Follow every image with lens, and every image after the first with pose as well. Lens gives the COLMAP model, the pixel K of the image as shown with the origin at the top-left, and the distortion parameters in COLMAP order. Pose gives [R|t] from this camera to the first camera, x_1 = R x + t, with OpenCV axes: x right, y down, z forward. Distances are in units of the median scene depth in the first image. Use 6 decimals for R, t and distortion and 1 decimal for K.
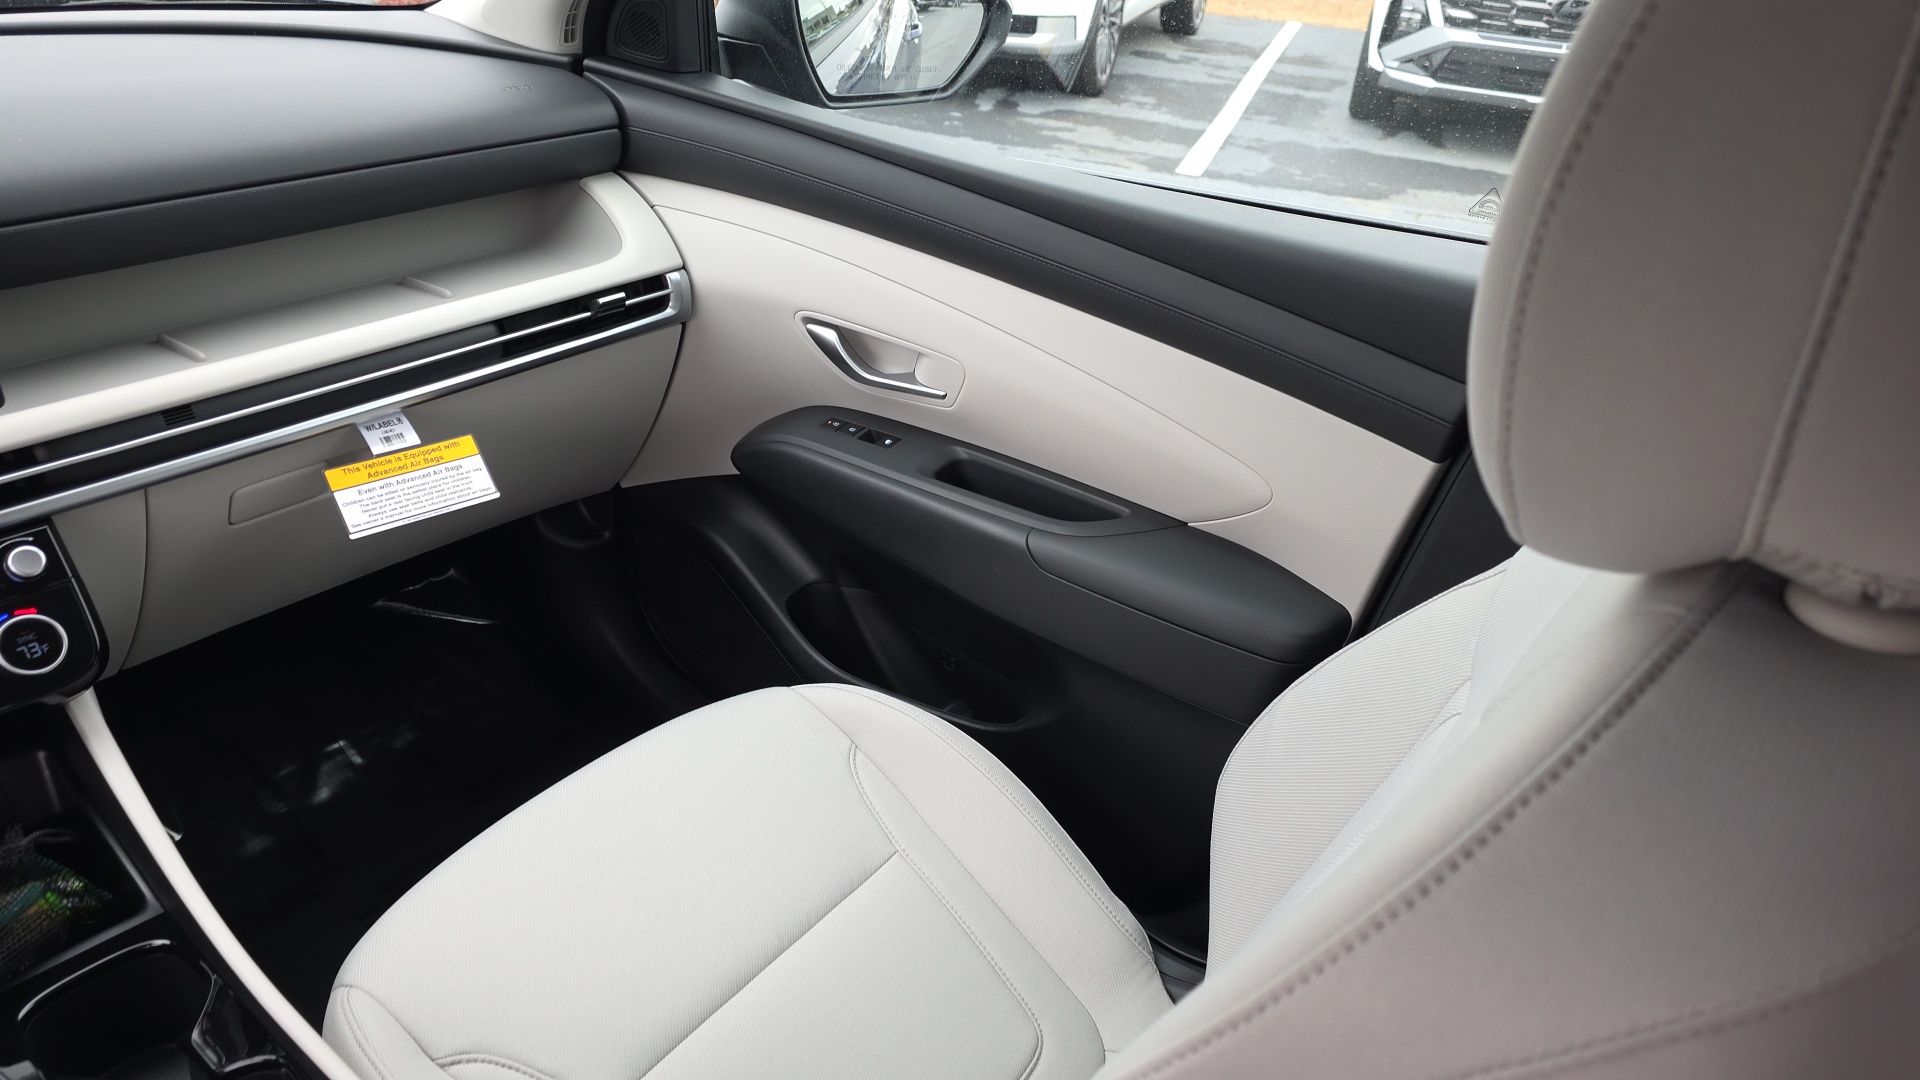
lens RADIAL K [[1293.4, 0, 960.0], [0, 1293.4, 540.0], [0, 0, 1]] dist [0.058984, -0.051745]
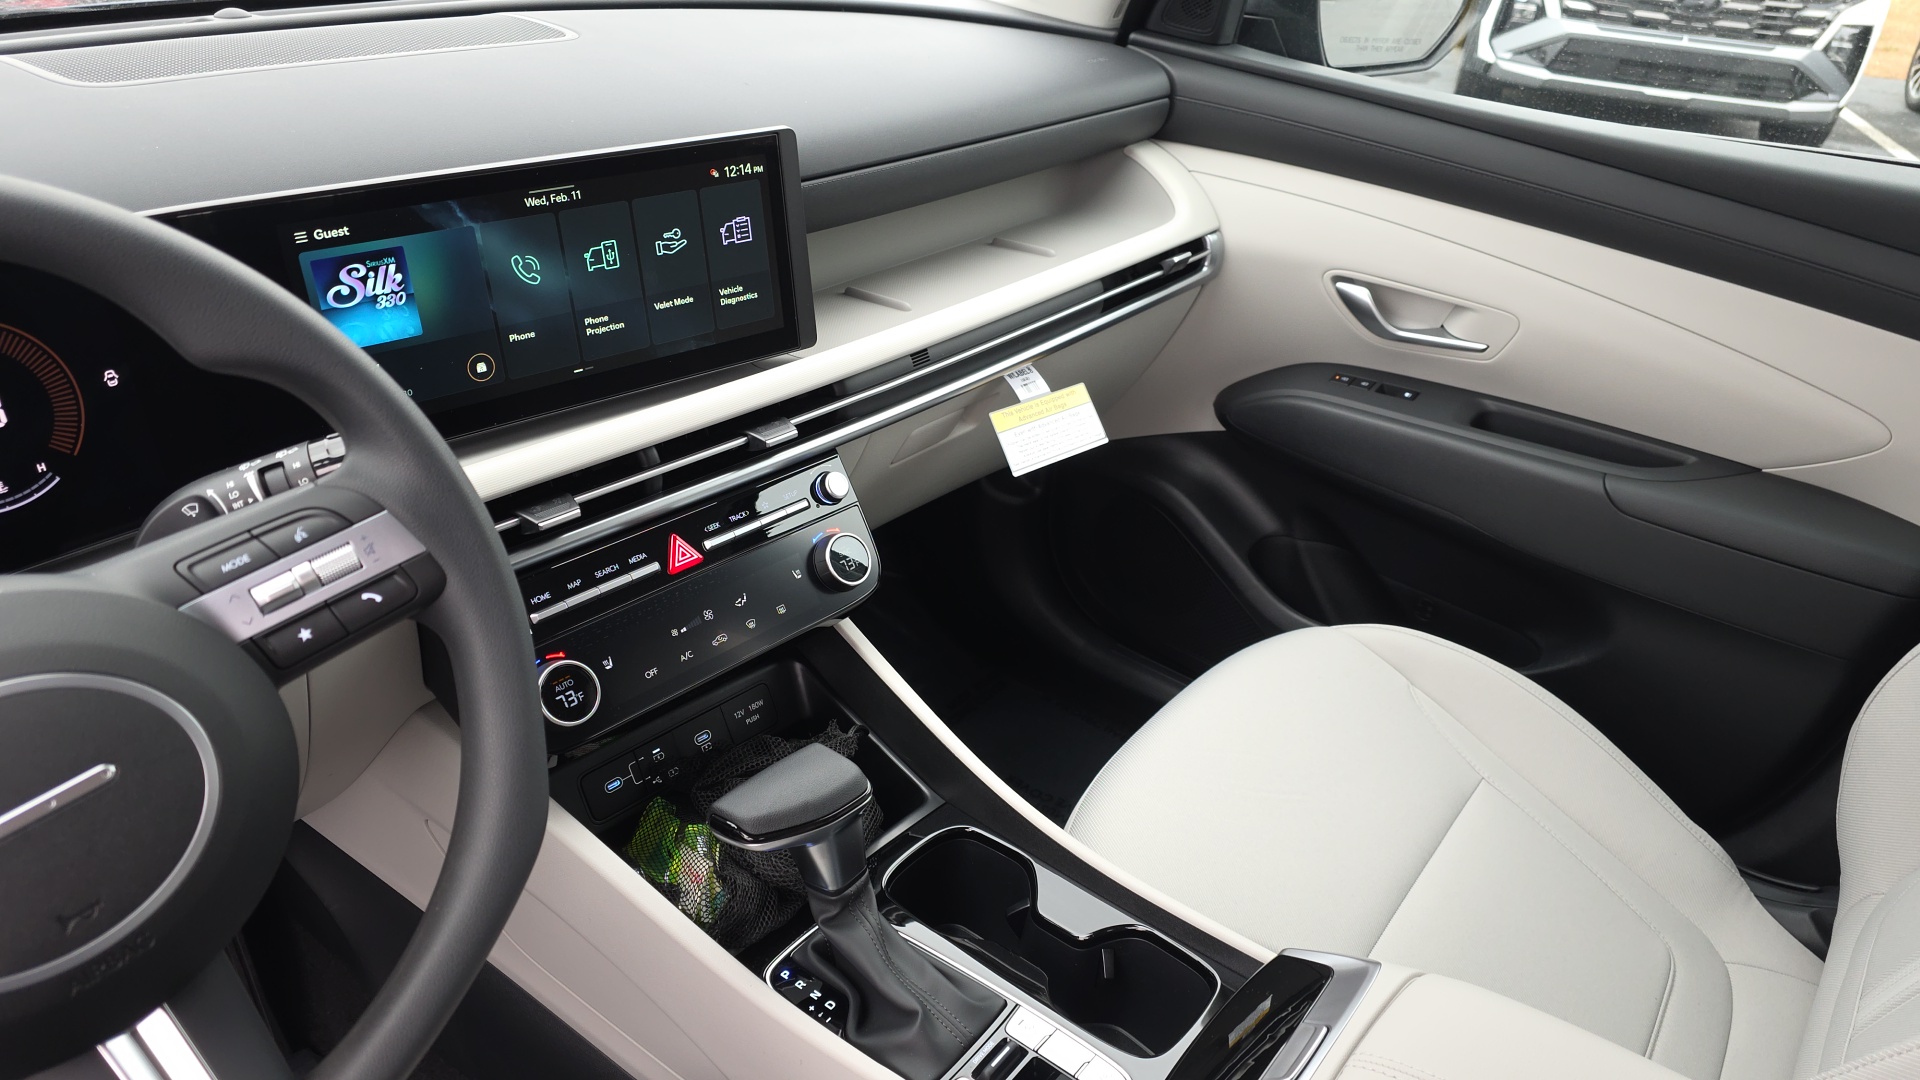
lens RADIAL K [[1296.3, 0, 964.1], [0, 1296.3, 554.5], [0, 0, 1]] dist [0.050309, -0.052725]
pose [[0.999926, 0.003356, -0.011661, -0.409851], [-0.003220, 0.999927, 0.011681, 0.043165], [0.011699, -0.011643, 0.999864, -0.065612]]
